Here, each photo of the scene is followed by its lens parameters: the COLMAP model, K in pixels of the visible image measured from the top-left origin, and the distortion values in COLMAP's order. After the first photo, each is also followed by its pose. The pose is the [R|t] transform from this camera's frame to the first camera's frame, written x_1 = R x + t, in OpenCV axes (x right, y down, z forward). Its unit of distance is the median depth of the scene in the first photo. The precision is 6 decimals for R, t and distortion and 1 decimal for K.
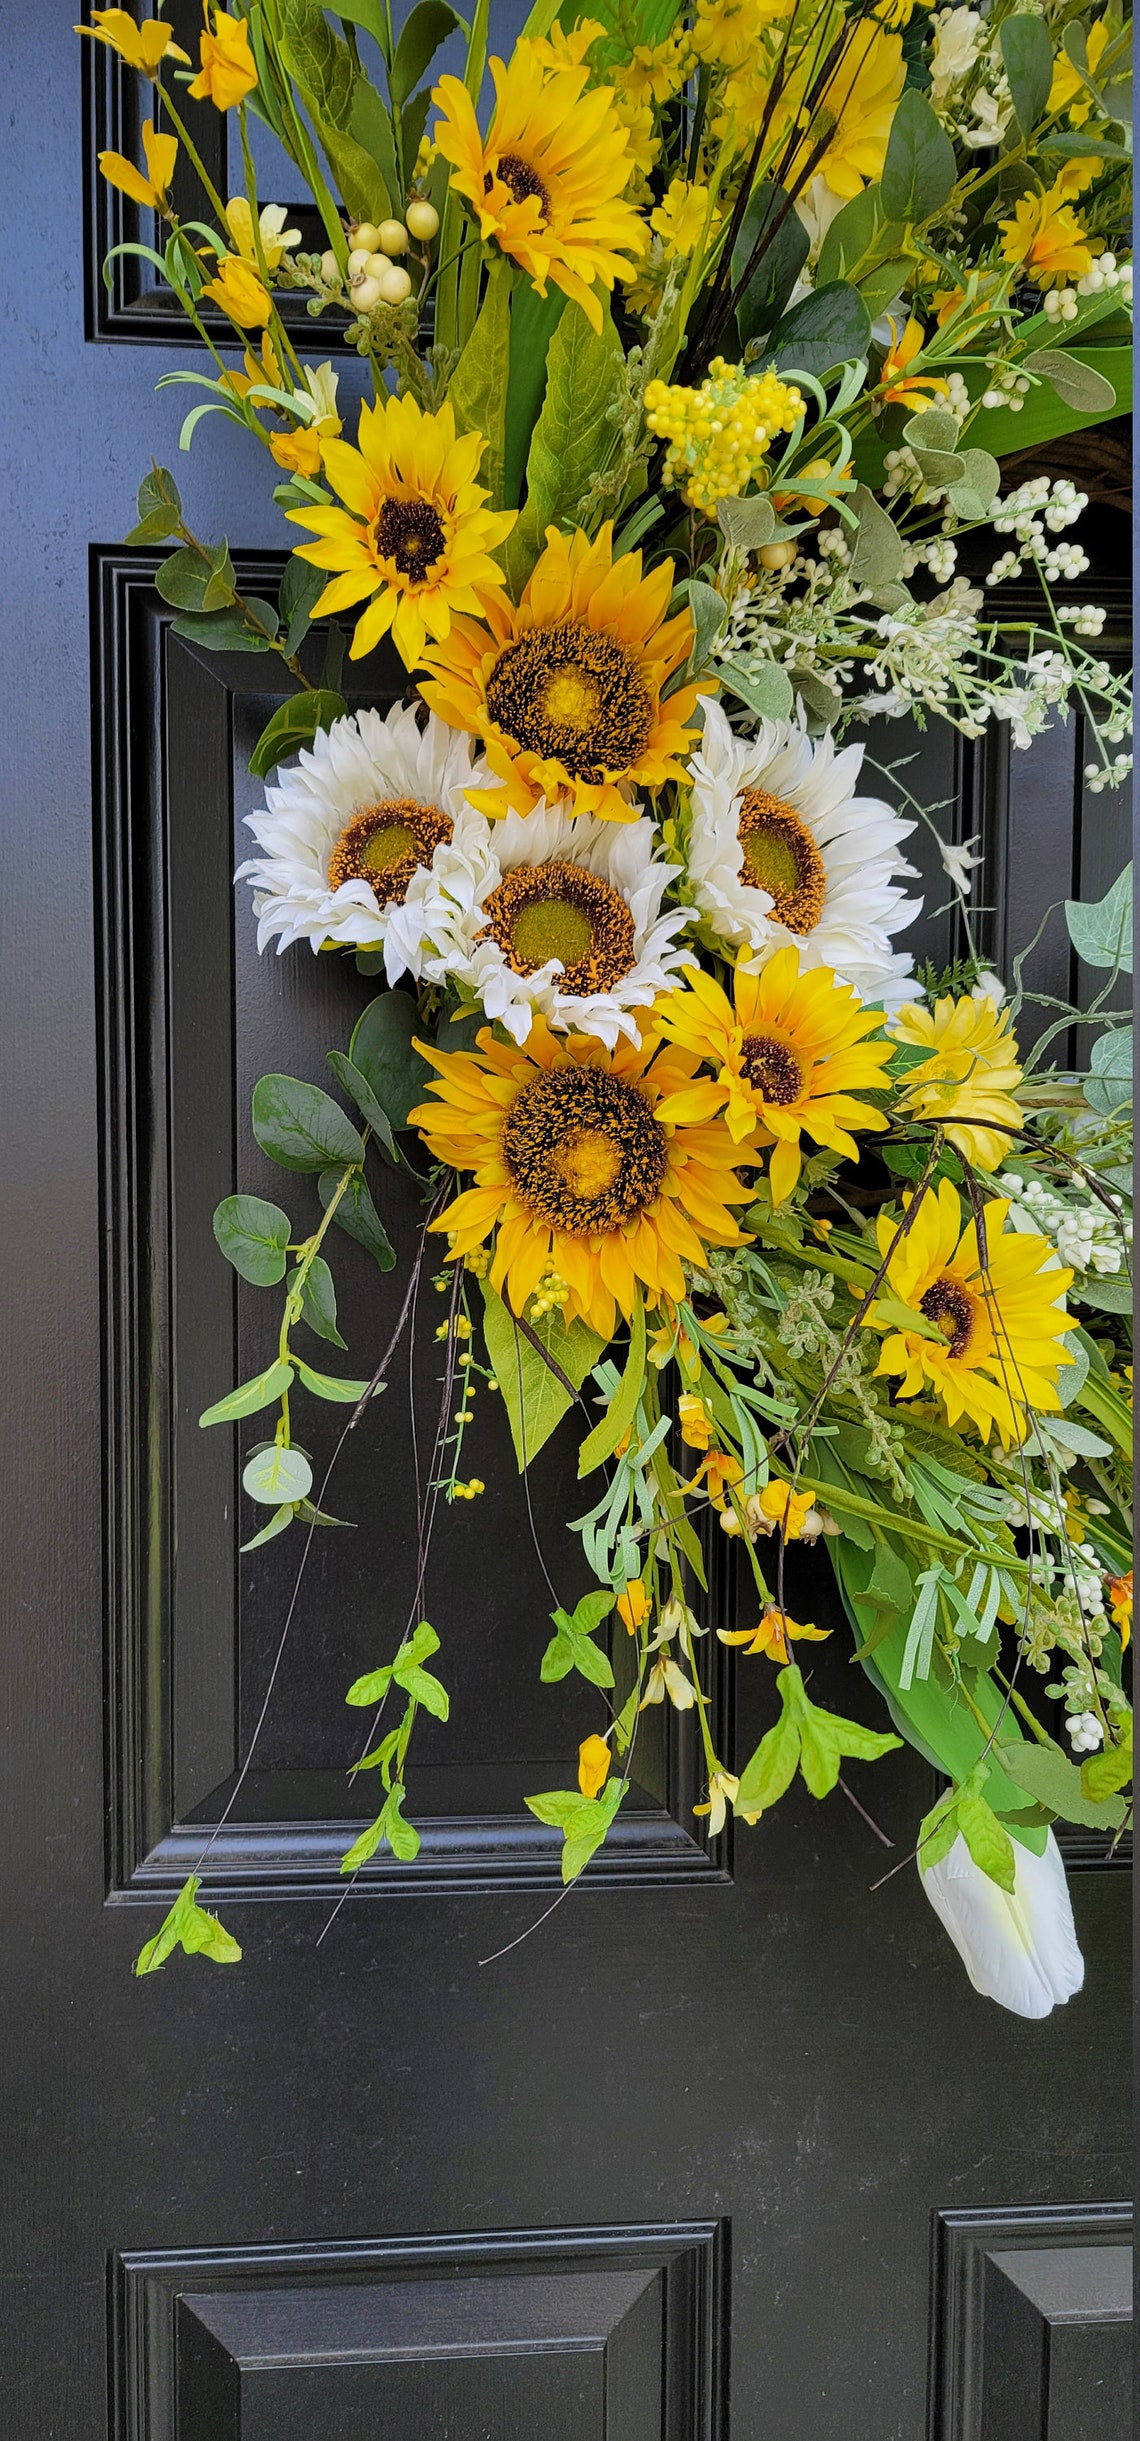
lens RADIAL K [[2247.3, 0, 570.0], [0, 2247.3, 1220.5], [0, 0, 1]] dist [0.071791, -0.158759]
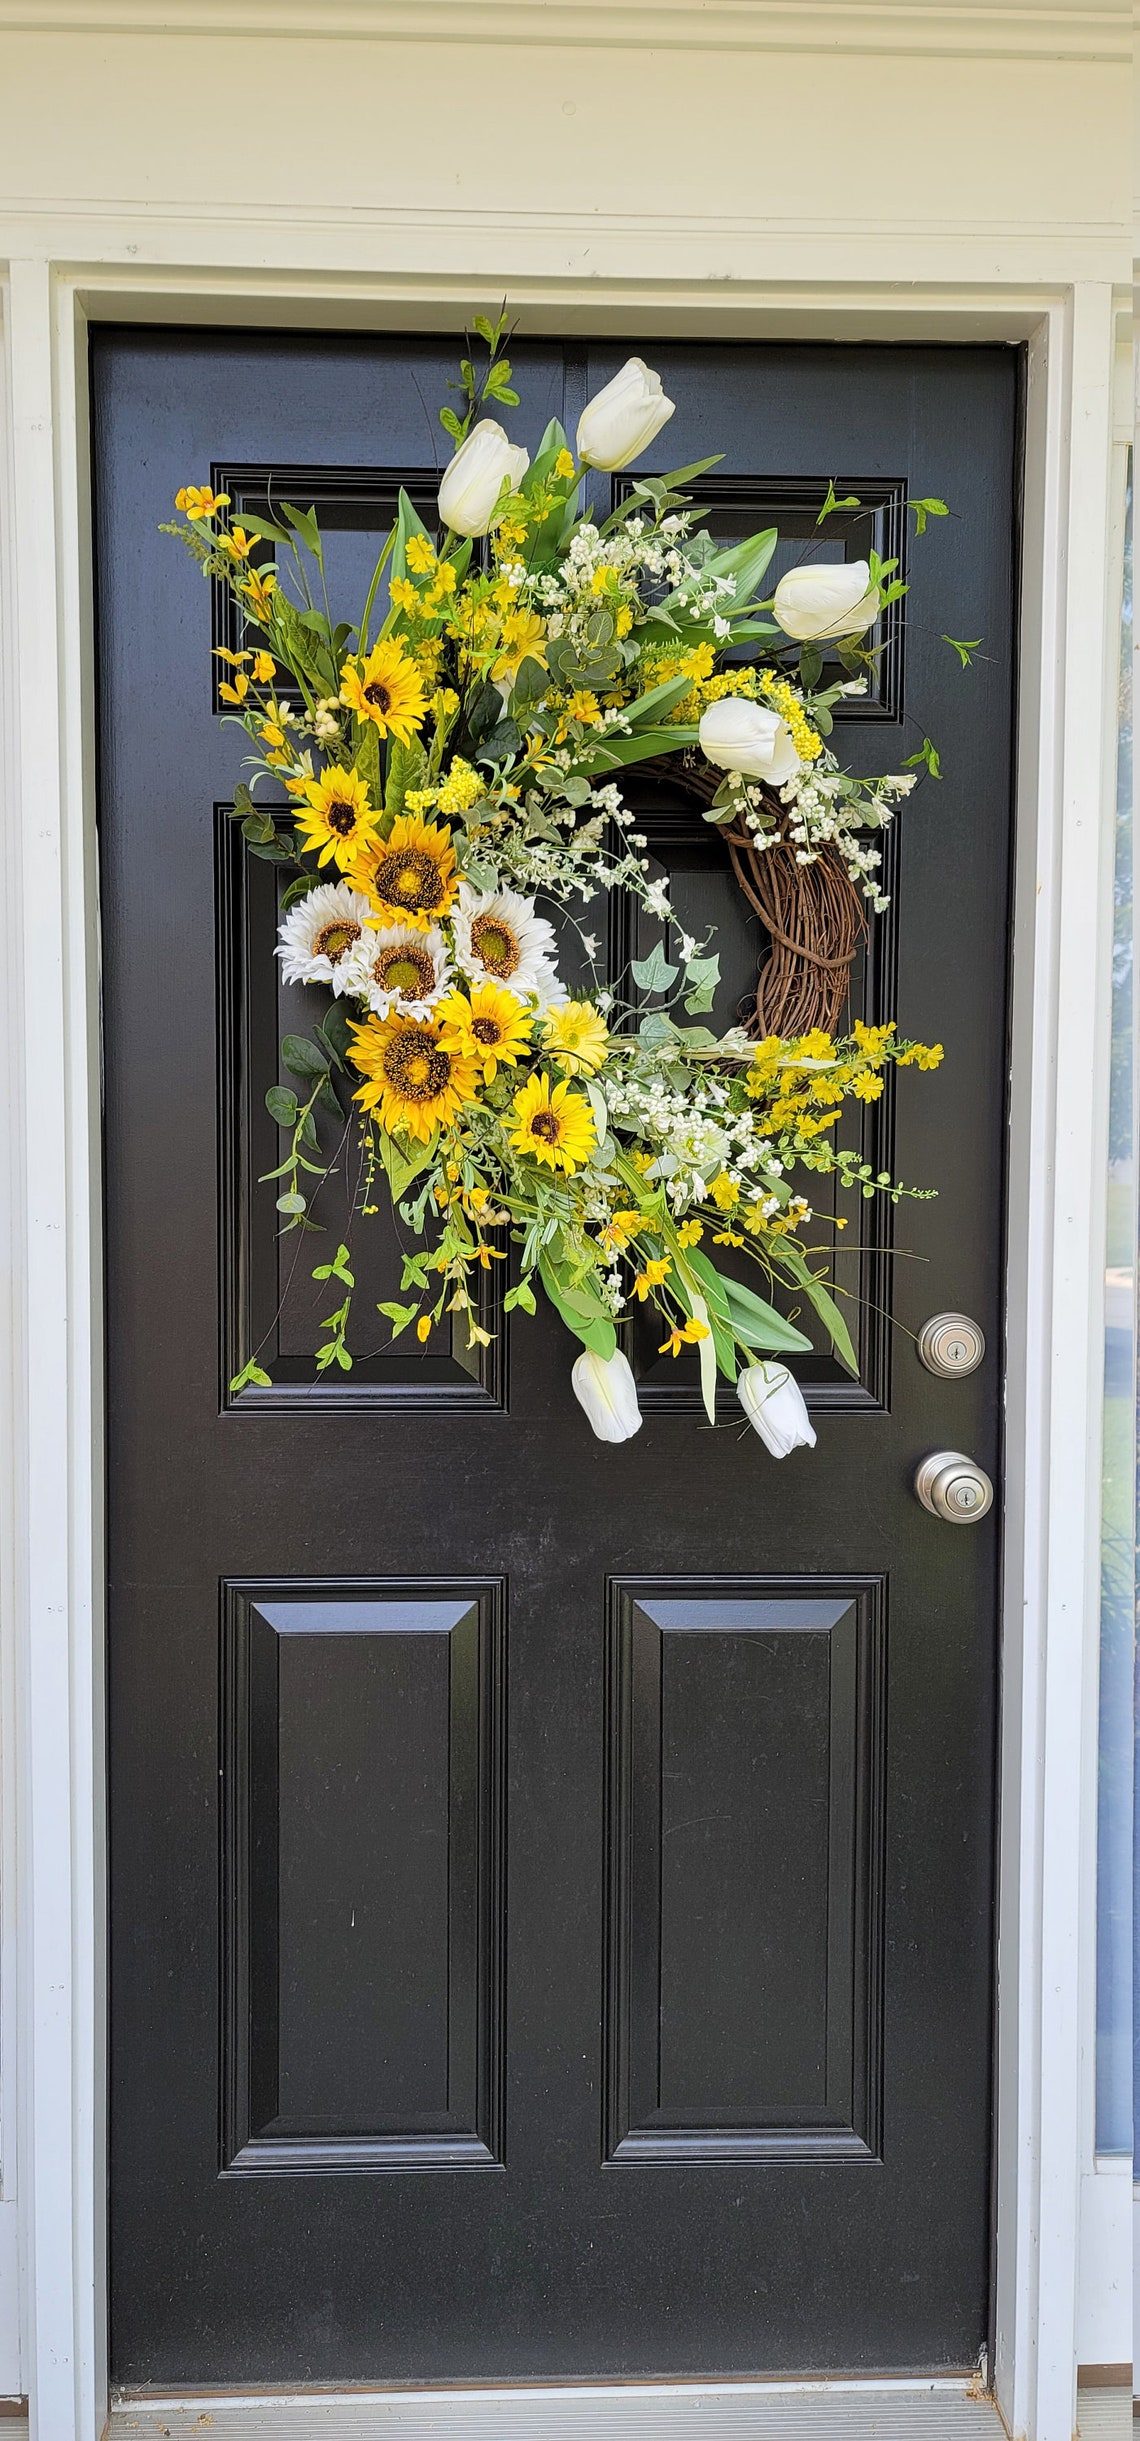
lens RADIAL K [[2247.3, 0, 570.0], [0, 2247.3, 1220.5], [0, 0, 1]] dist [0.071791, -0.158759]
pose [[0.998897, 0.001578, -0.046925, 0.291468], [-0.001991, 0.999960, -0.008776, 0.159764], [0.046909, 0.008859, 0.998860, -1.437517]]
